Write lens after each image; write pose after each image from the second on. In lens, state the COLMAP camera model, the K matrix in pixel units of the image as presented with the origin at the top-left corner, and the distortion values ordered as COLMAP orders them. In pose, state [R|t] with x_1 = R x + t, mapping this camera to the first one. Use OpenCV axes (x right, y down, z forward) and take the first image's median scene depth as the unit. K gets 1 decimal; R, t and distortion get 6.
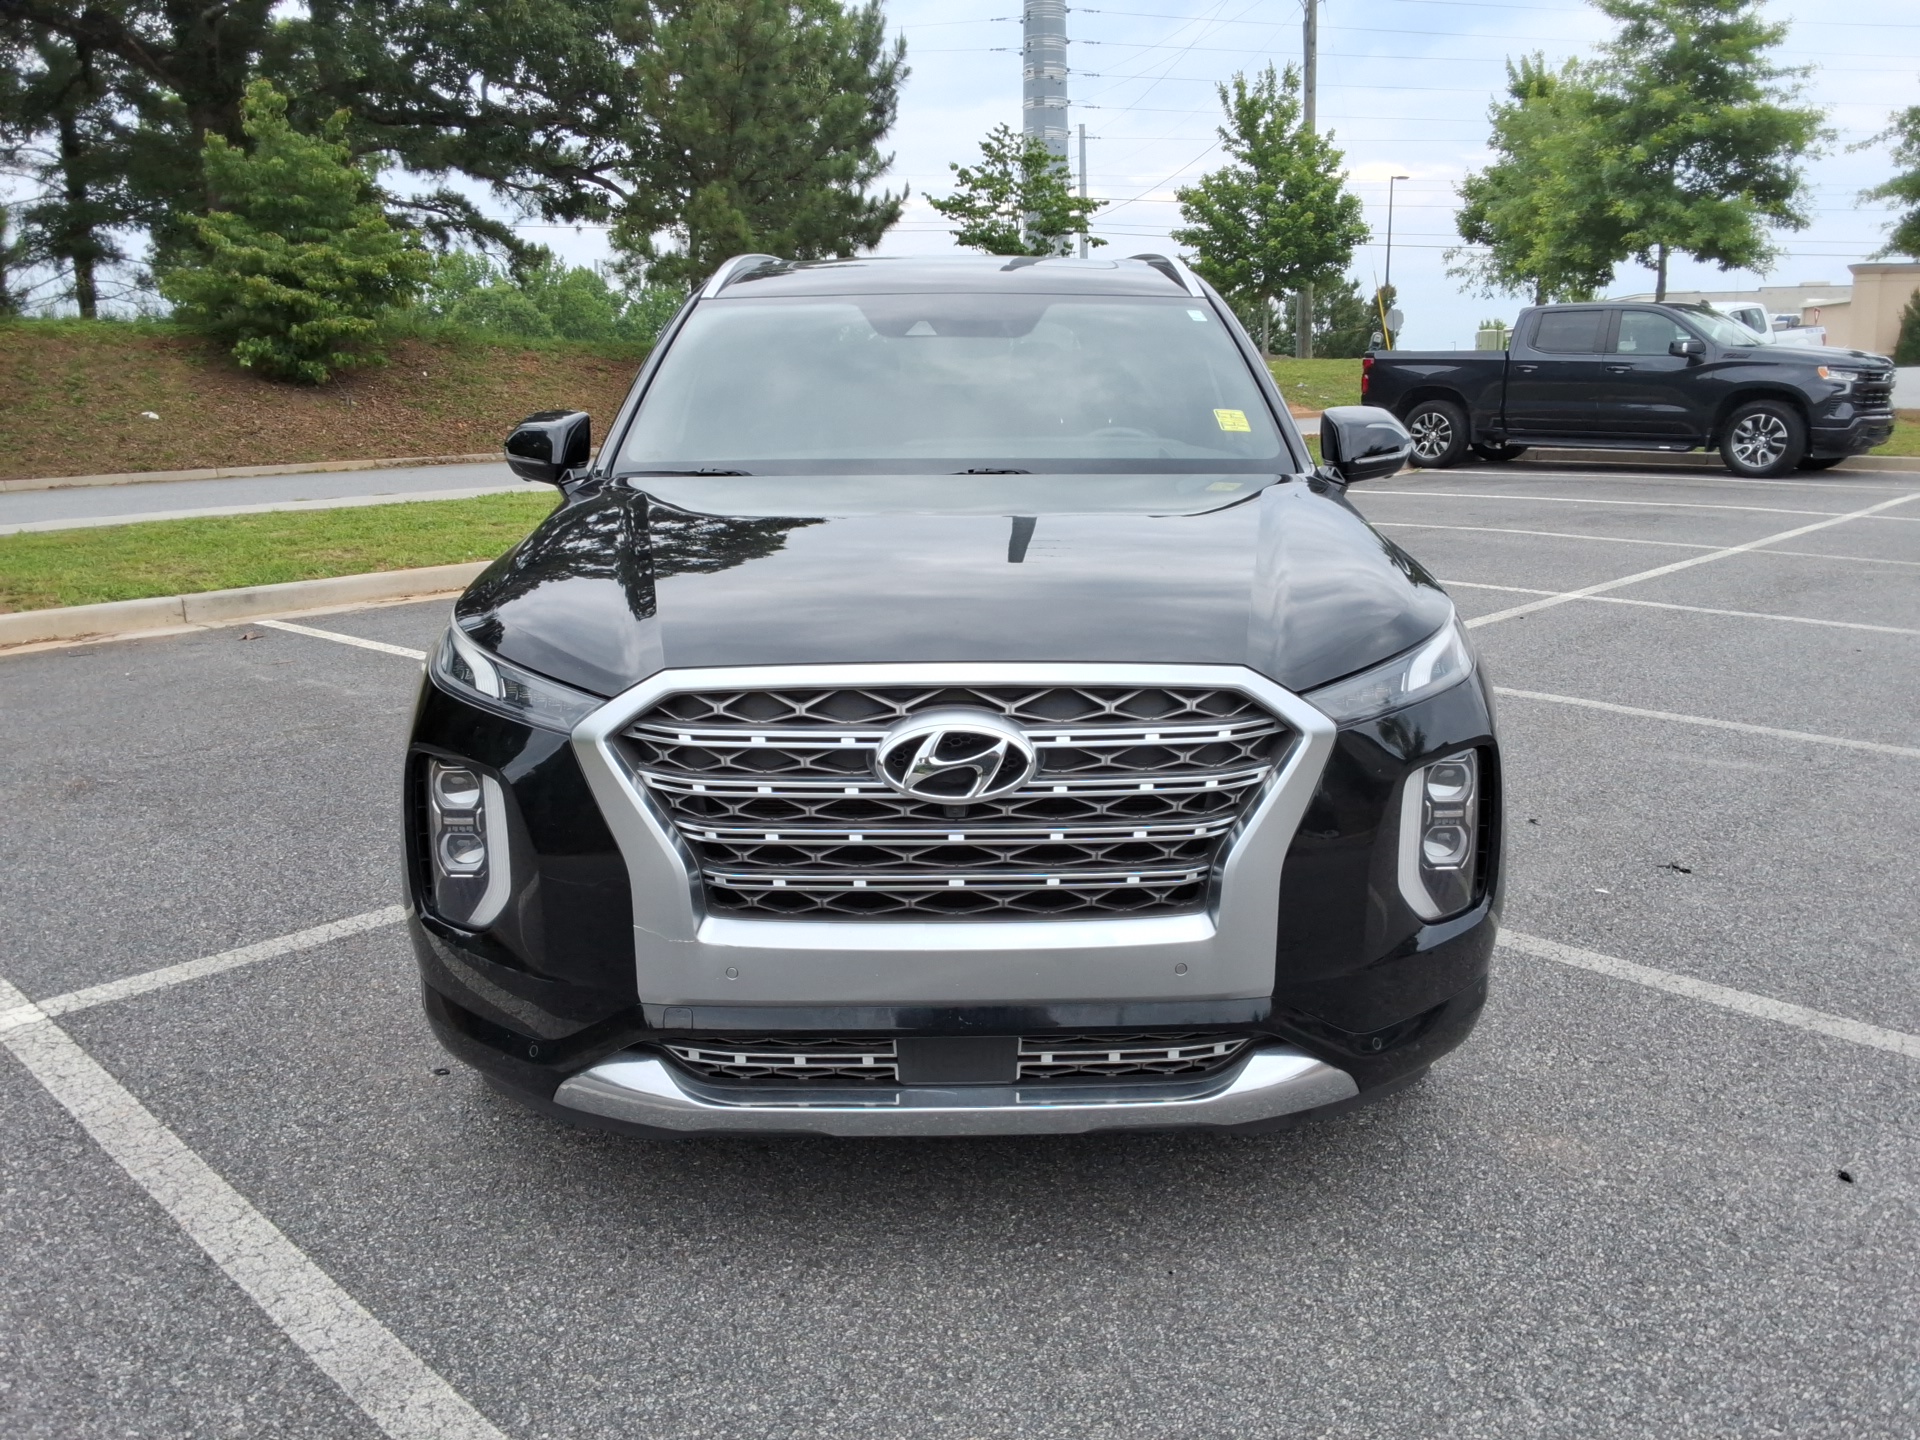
lens RADIAL K [[1544.8, 0, 967.8], [0, 1544.8, 697.1], [0, 0, 1]] dist [0.067633, -0.101899]
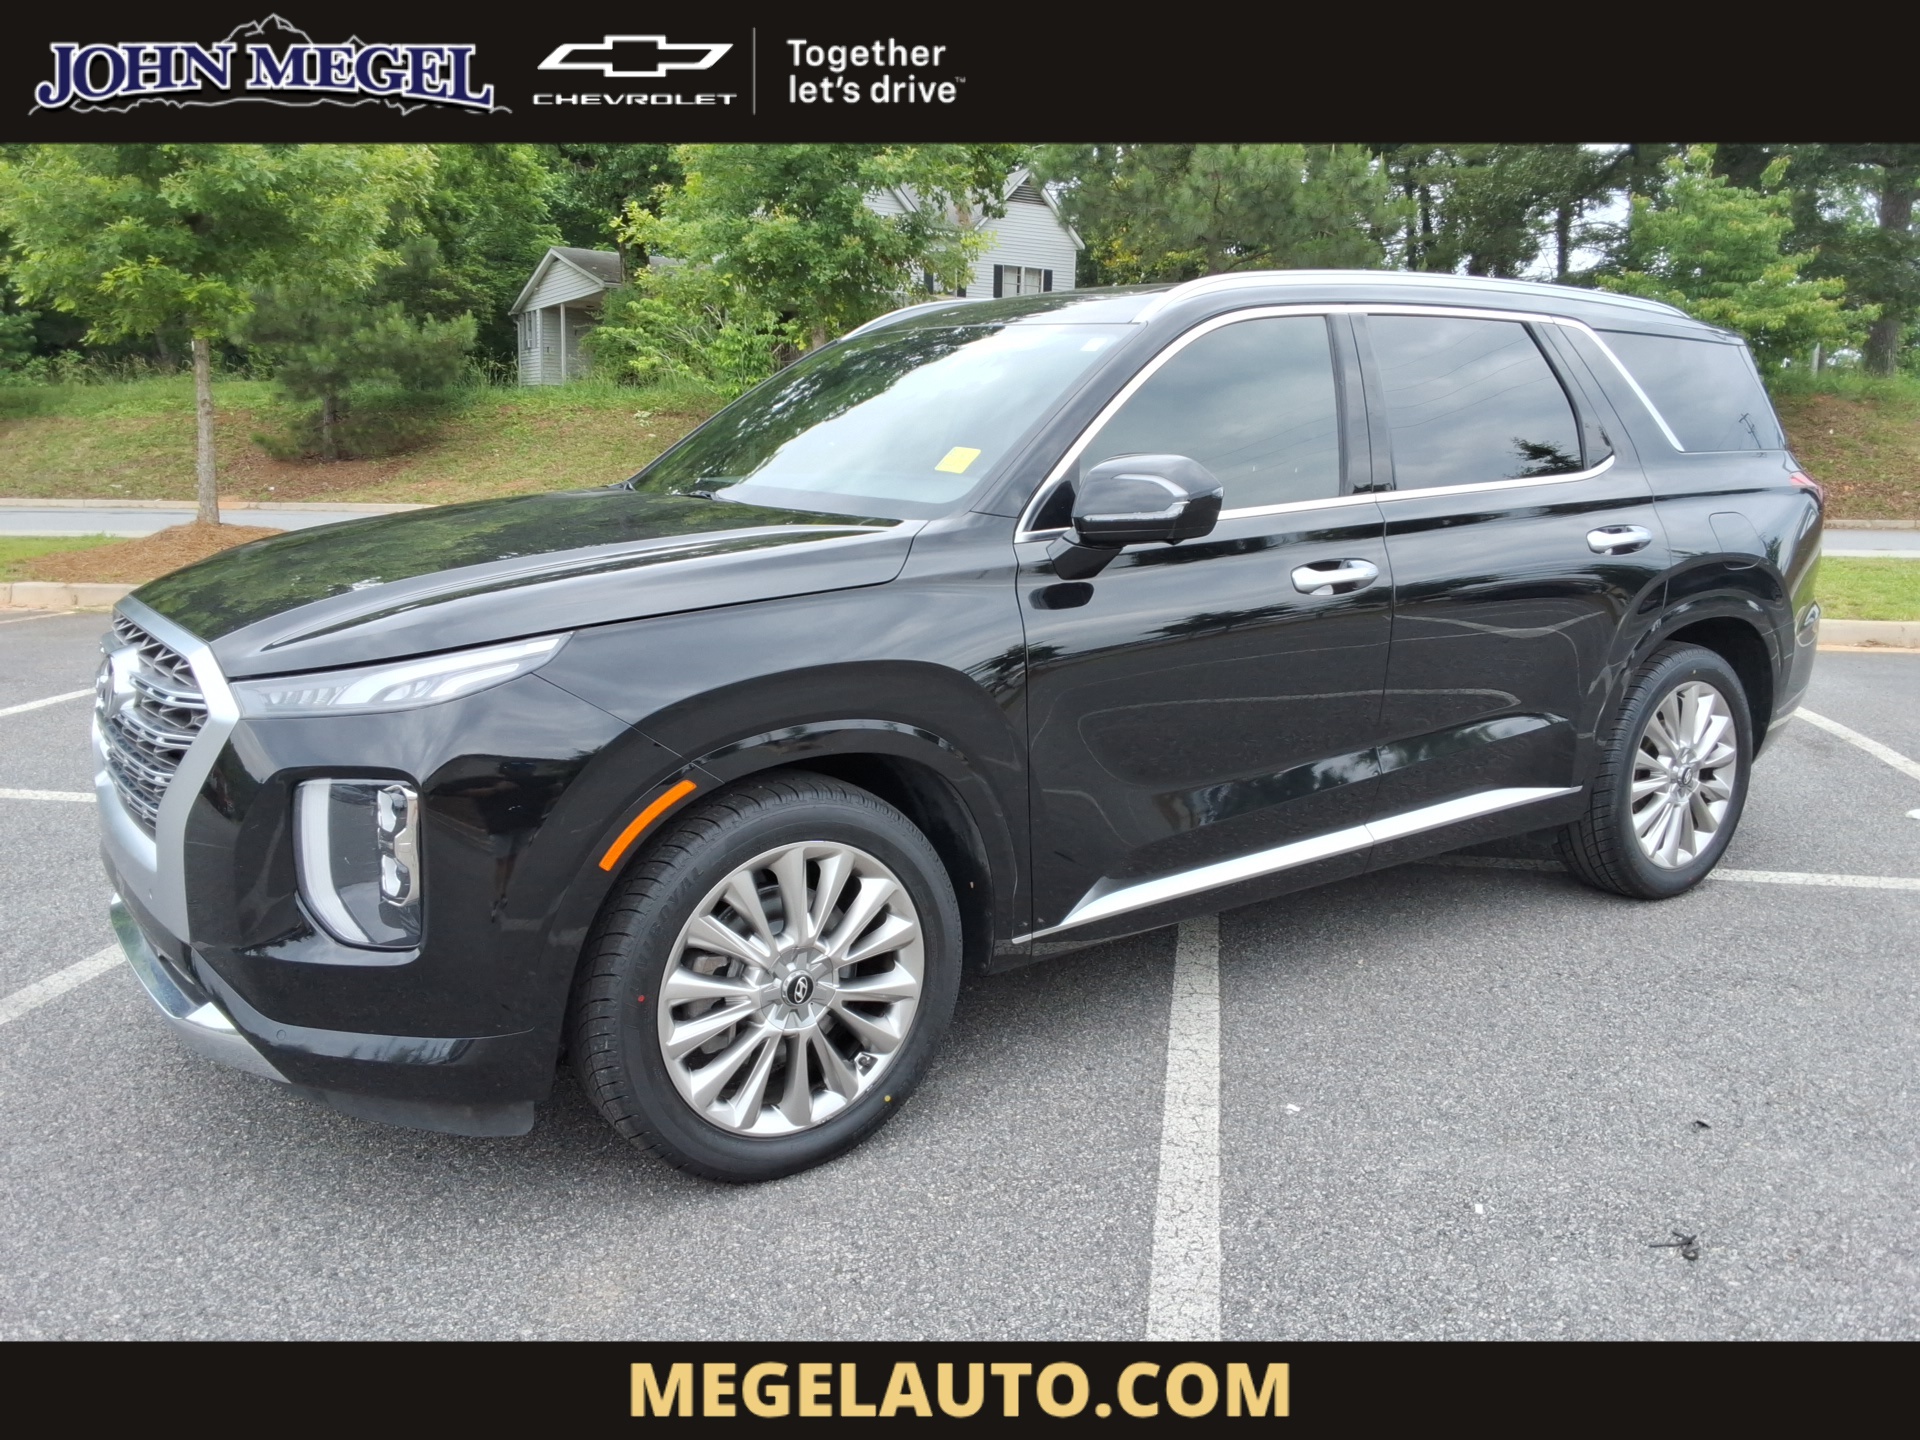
lens RADIAL K [[1539.9, 0, 973.9], [0, 1539.9, 702.5], [0, 0, 1]] dist [0.122321, -0.202860]
pose [[0.592418, 0.153483, -0.790875, 0.159939], [-0.180162, 0.982062, 0.055633, -0.015091], [0.785228, 0.109528, 0.609443, 0.077479]]
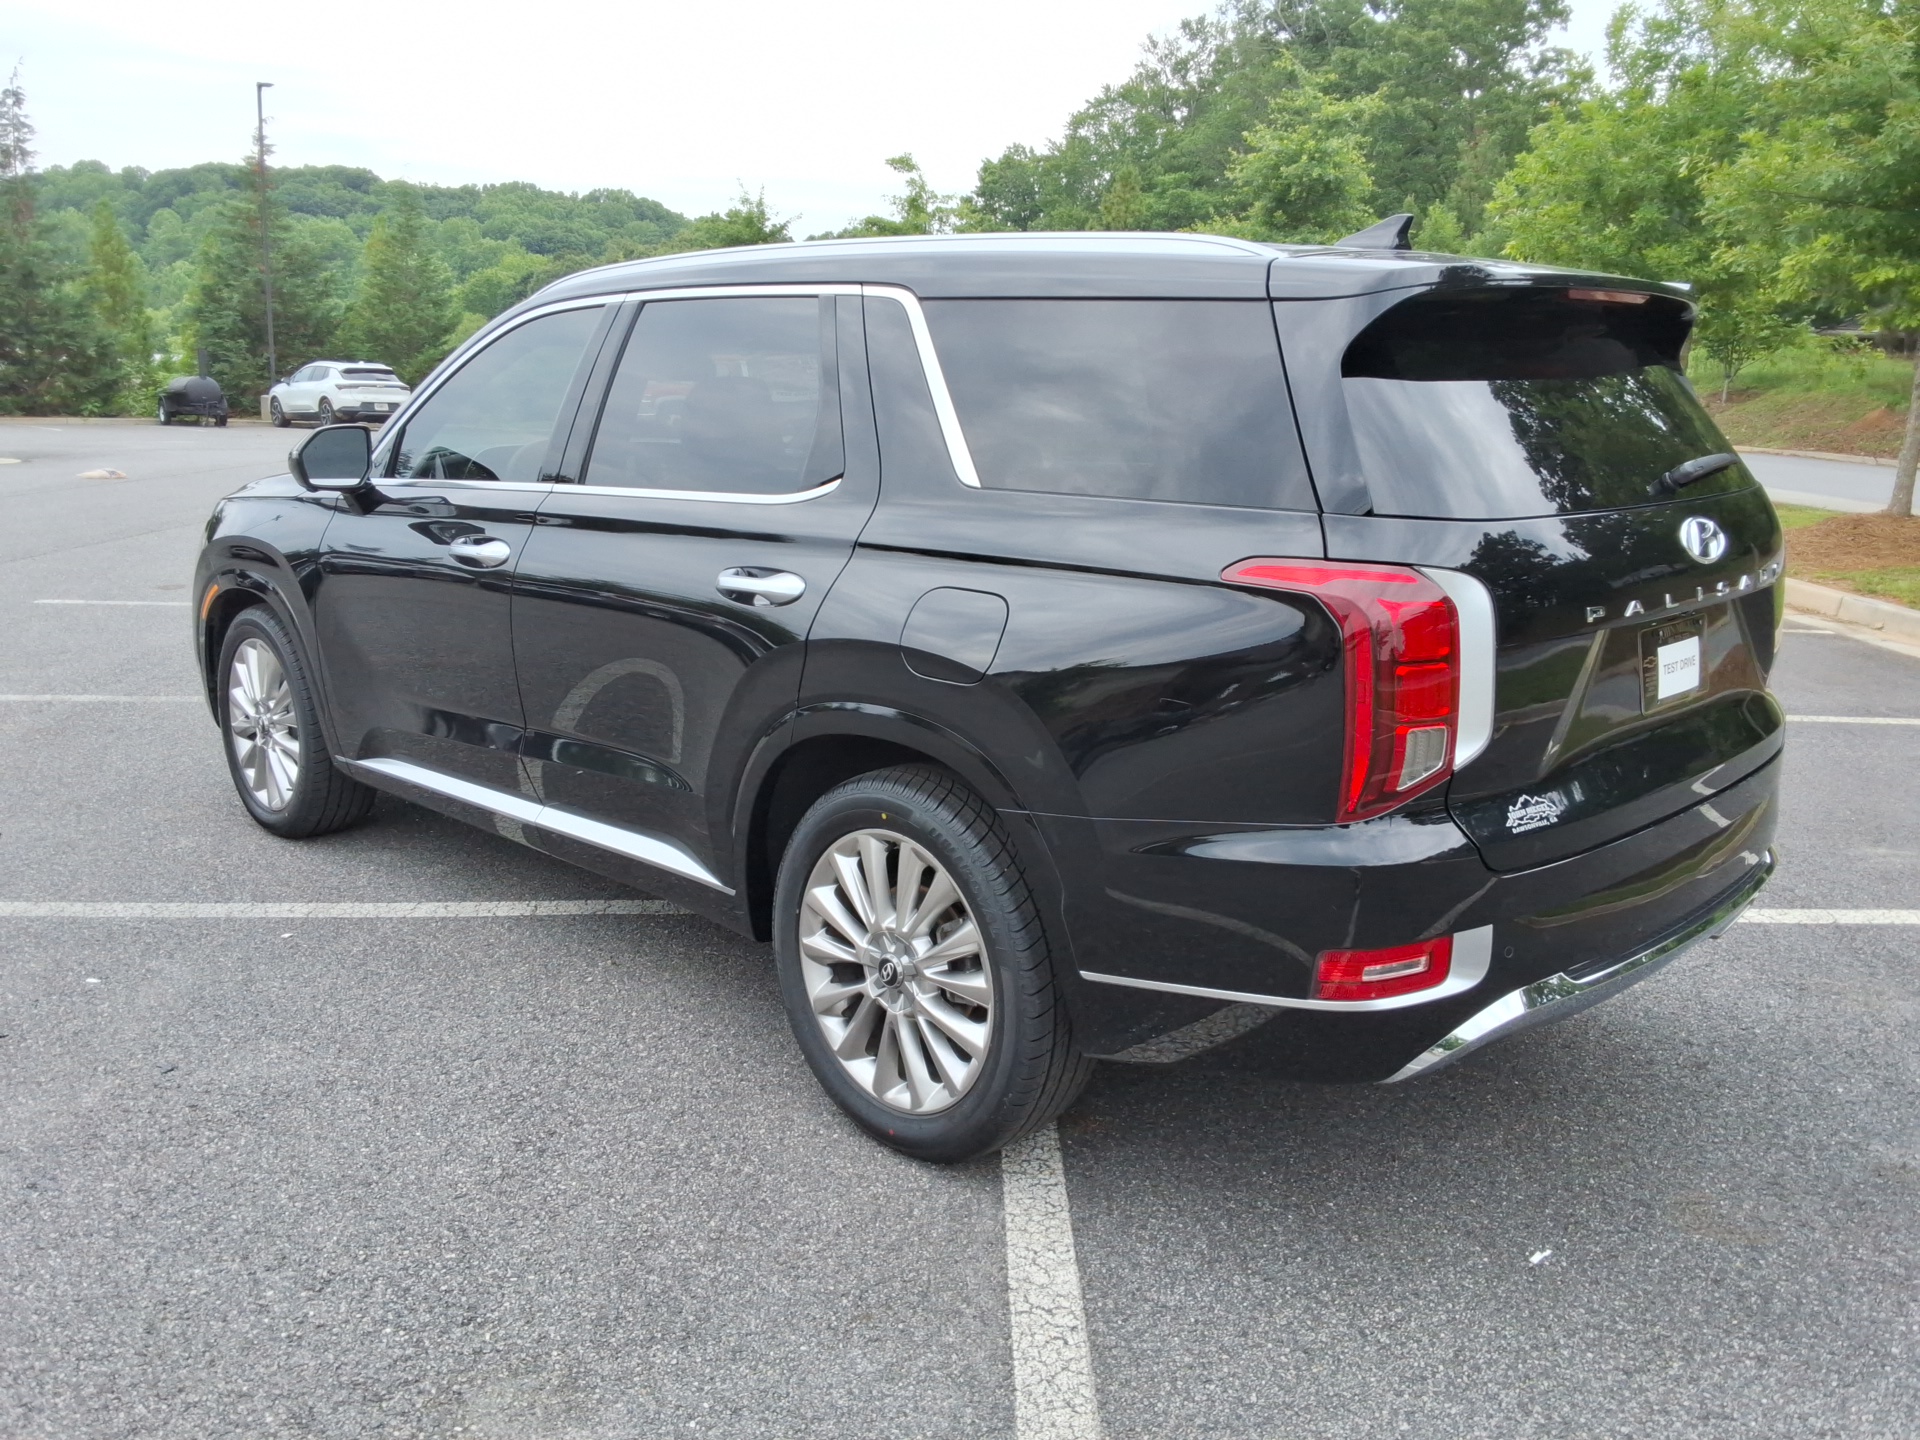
lens RADIAL K [[1539.9, 0, 973.9], [0, 1539.9, 702.5], [0, 0, 1]] dist [0.122321, -0.202860]
pose [[-0.694412, 0.146029, -0.704604, 0.139249], [-0.164399, 0.921098, 0.352919, -0.085697], [0.700546, 0.360908, -0.615614, 0.375696]]
